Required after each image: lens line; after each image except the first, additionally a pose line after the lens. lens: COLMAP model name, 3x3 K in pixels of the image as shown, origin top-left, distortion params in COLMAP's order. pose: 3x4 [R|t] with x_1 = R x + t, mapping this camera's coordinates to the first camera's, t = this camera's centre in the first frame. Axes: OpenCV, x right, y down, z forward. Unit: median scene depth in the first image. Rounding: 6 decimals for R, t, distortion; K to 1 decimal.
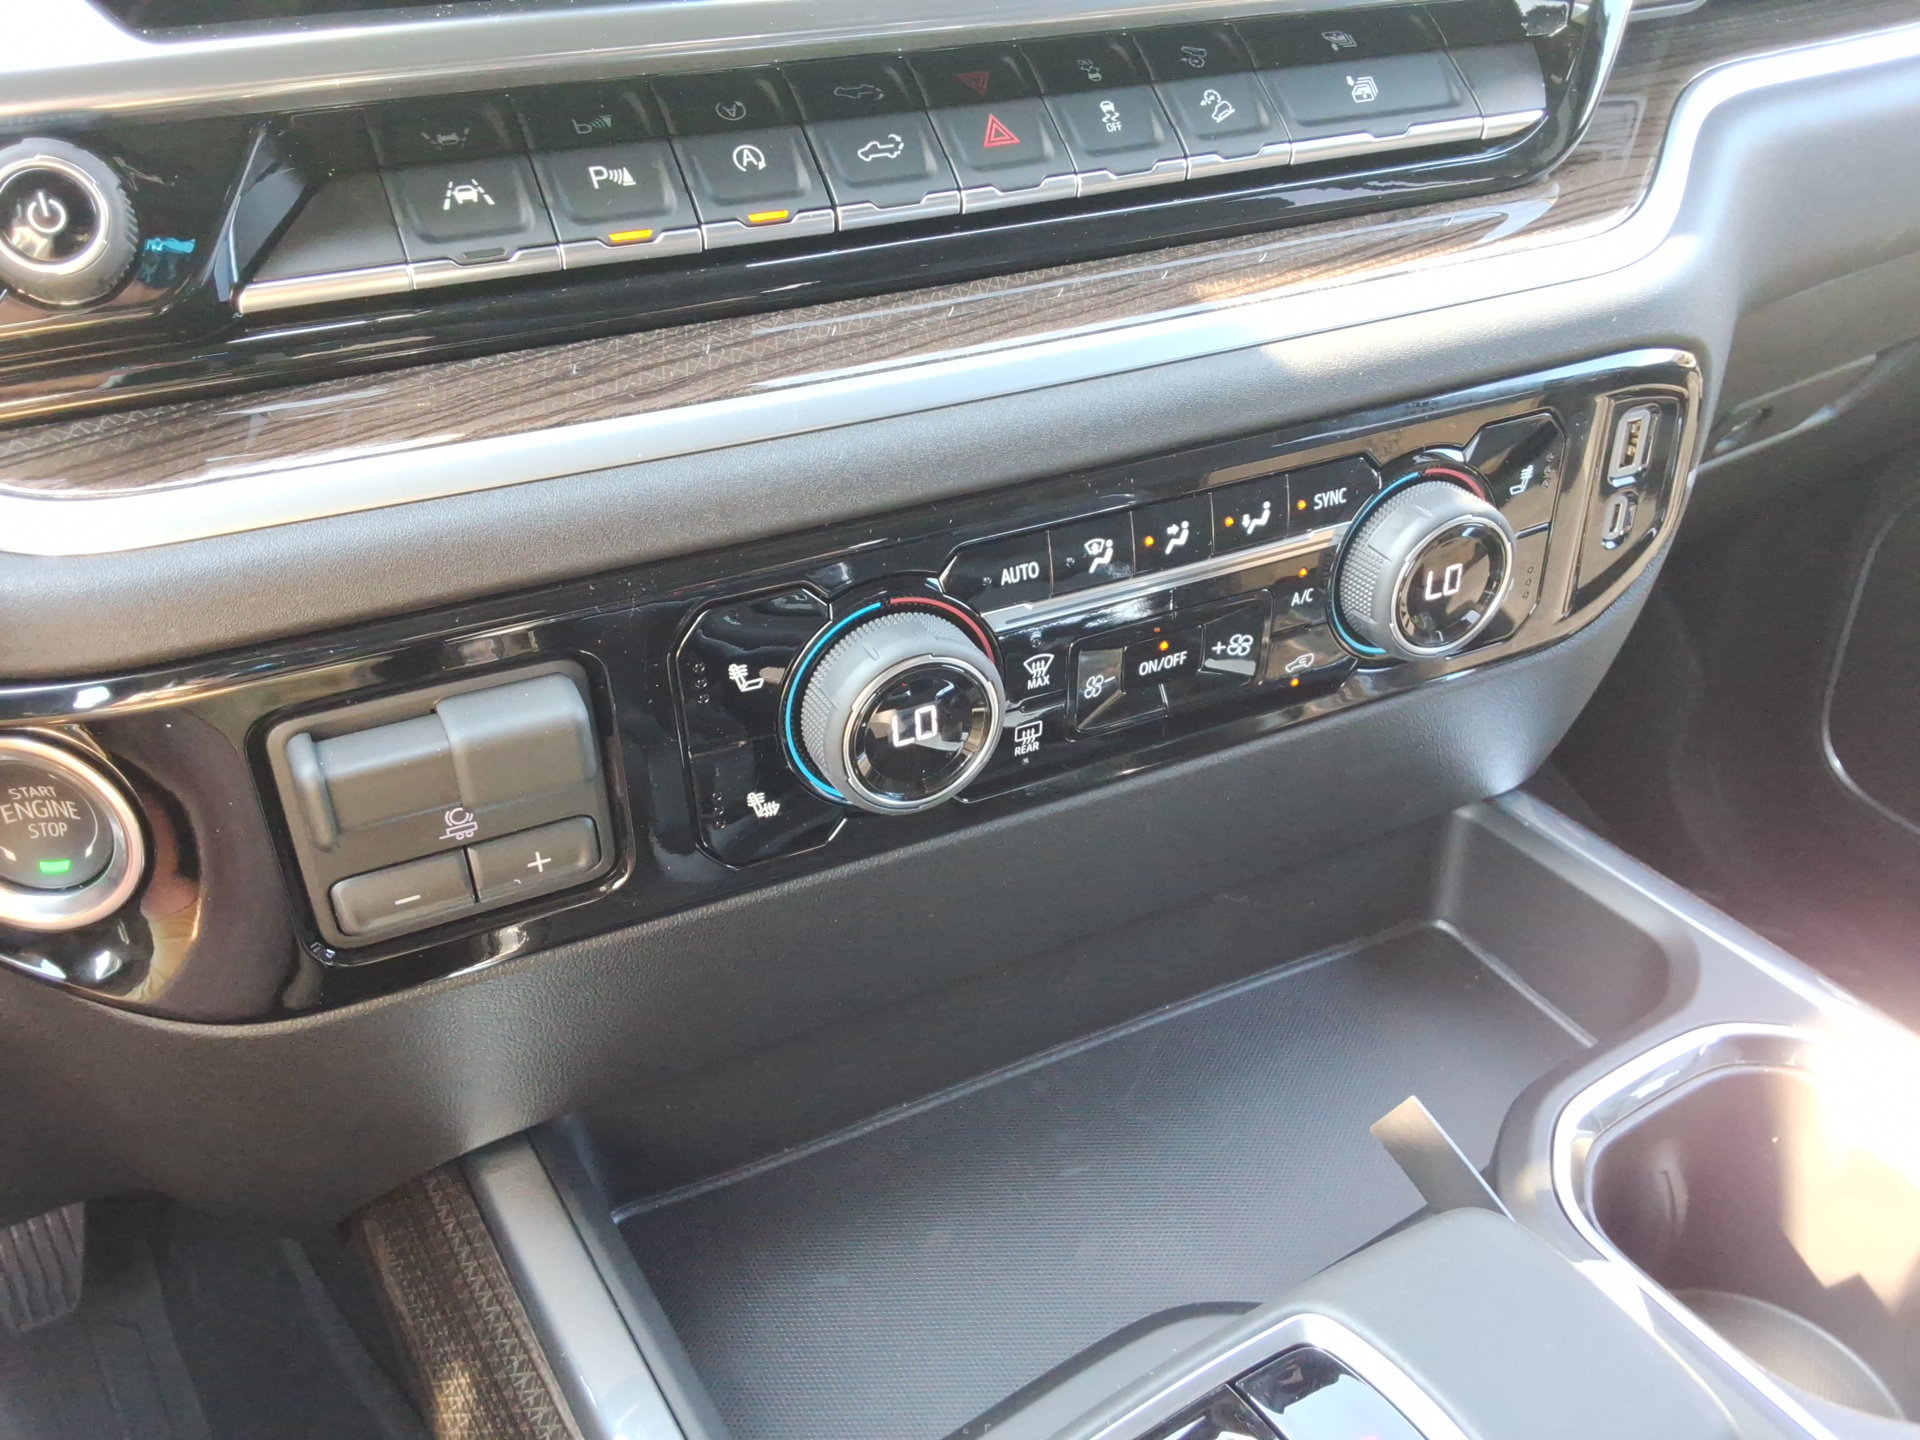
lens RADIAL K [[1548.0, 0, 971.7], [0, 1548.0, 722.5], [0, 0, 1]] dist [0.109331, -0.173330]
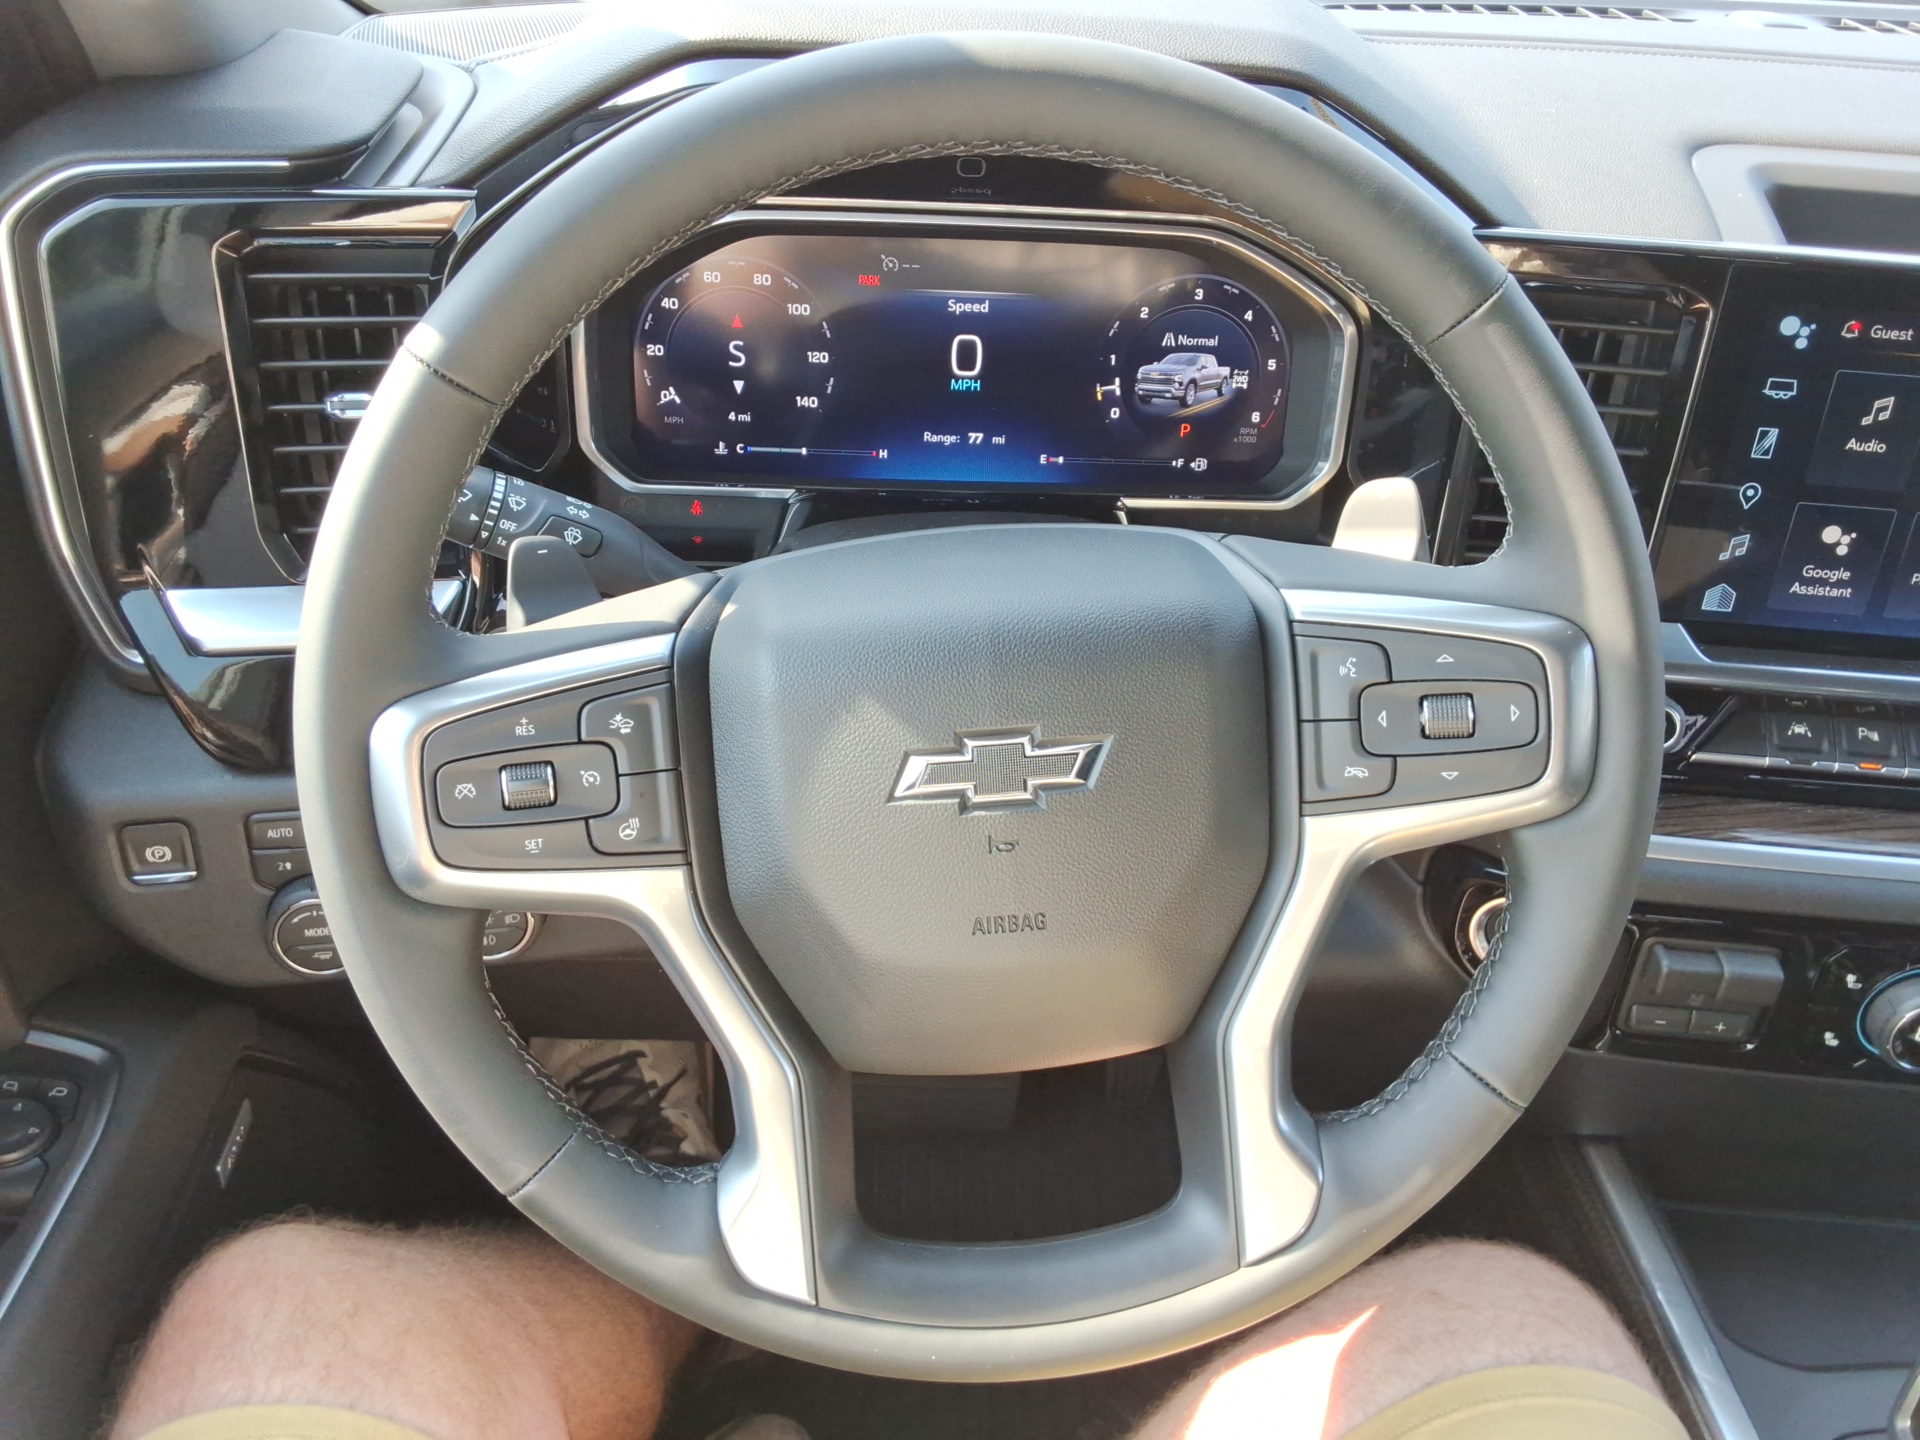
lens RADIAL K [[1548.0, 0, 973.8], [0, 1548.0, 704.8], [0, 0, 1]] dist [0.109331, -0.173330]
pose [[0.860949, 0.309685, -0.403561, -0.373804], [-0.322403, 0.945839, 0.038011, -0.070259], [0.393475, 0.097384, 0.914163, -1.241475]]
